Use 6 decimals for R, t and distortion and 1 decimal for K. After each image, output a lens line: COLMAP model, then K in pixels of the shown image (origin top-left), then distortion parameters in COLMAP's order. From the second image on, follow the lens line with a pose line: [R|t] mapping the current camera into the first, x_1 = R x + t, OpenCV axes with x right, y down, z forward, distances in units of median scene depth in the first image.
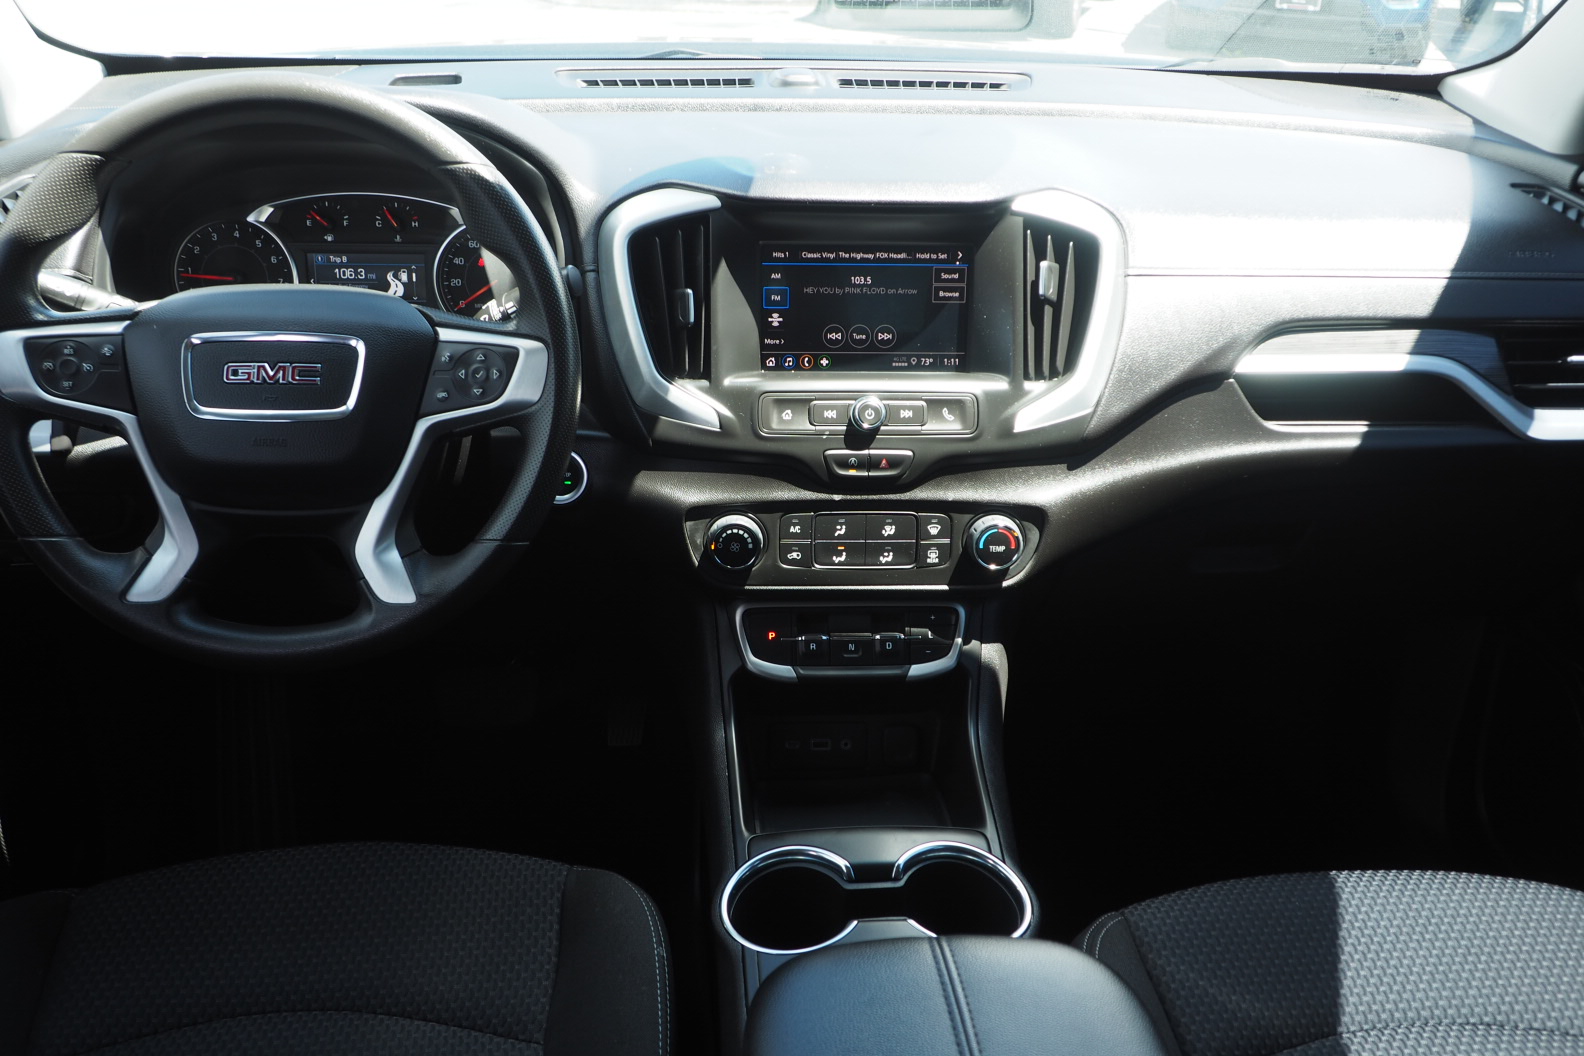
lens RADIAL K [[1411.2, 0, 788.0], [0, 1411.2, 523.8], [0, 0, 1]] dist [-0.013254, 0.026234]
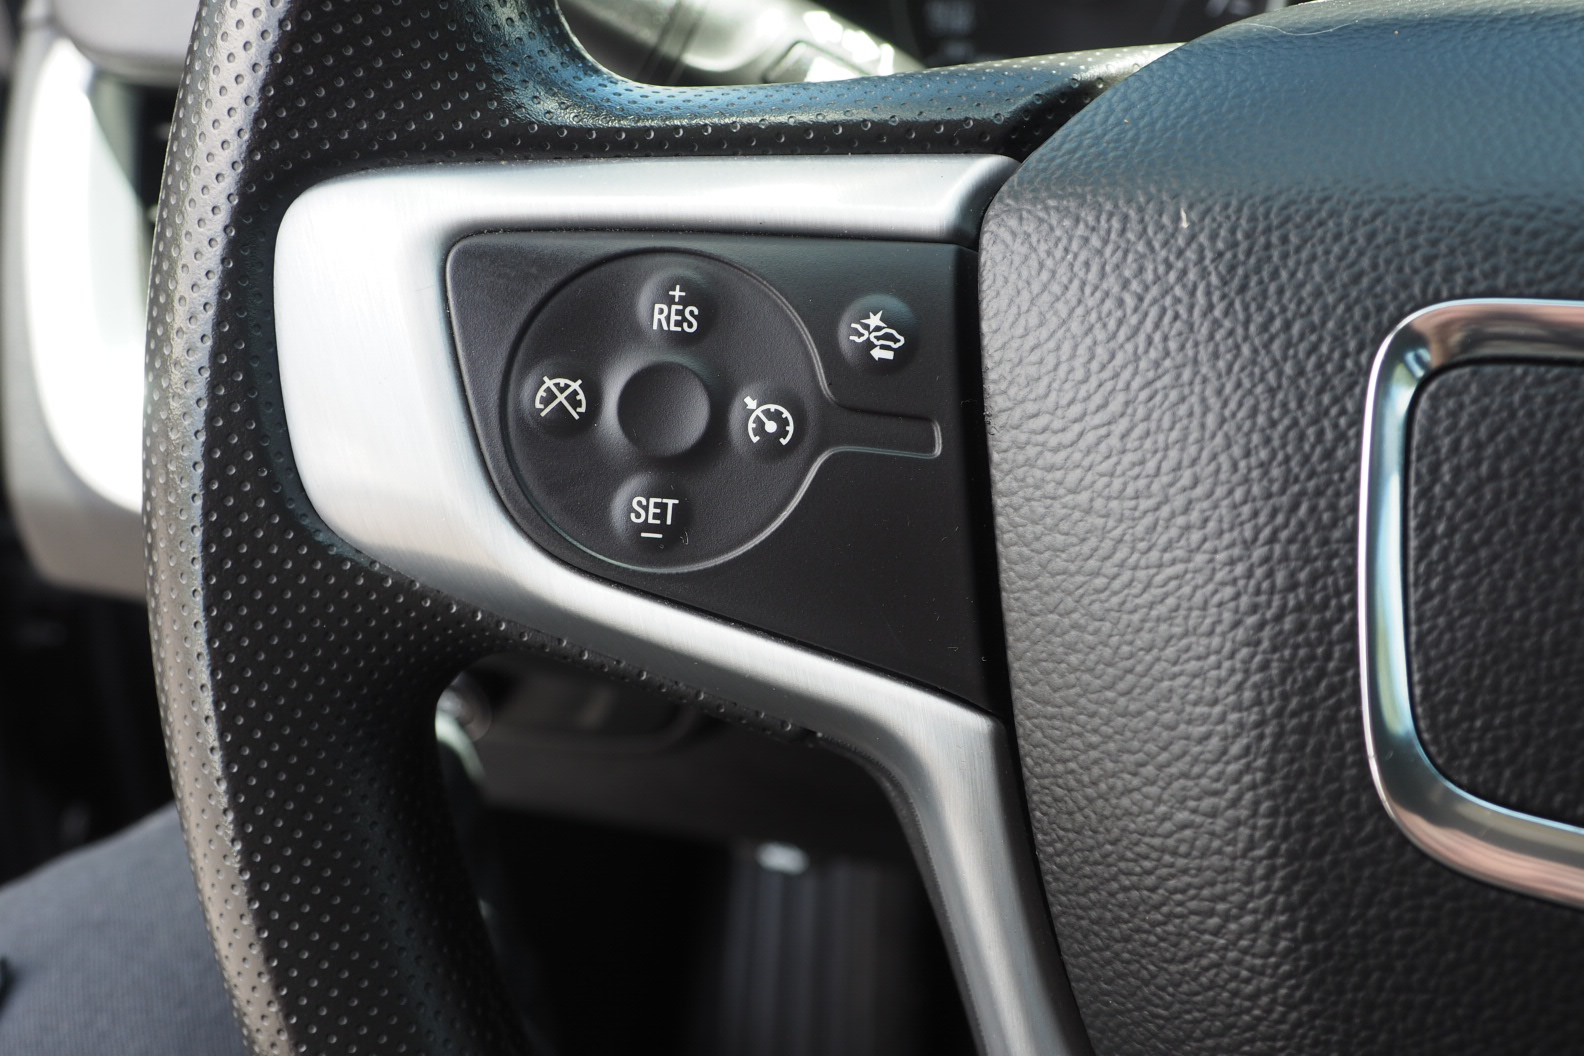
lens RADIAL K [[1567.2, 0, 790.8], [0, 1567.2, 524.1], [0, 0, 1]] dist [-0.007771, 0.000000]
pose [[0.955477, 0.146728, -0.255998, -0.374520], [-0.111158, 0.982669, 0.148346, -0.108016], [0.273328, -0.113285, 0.955227, 0.689128]]
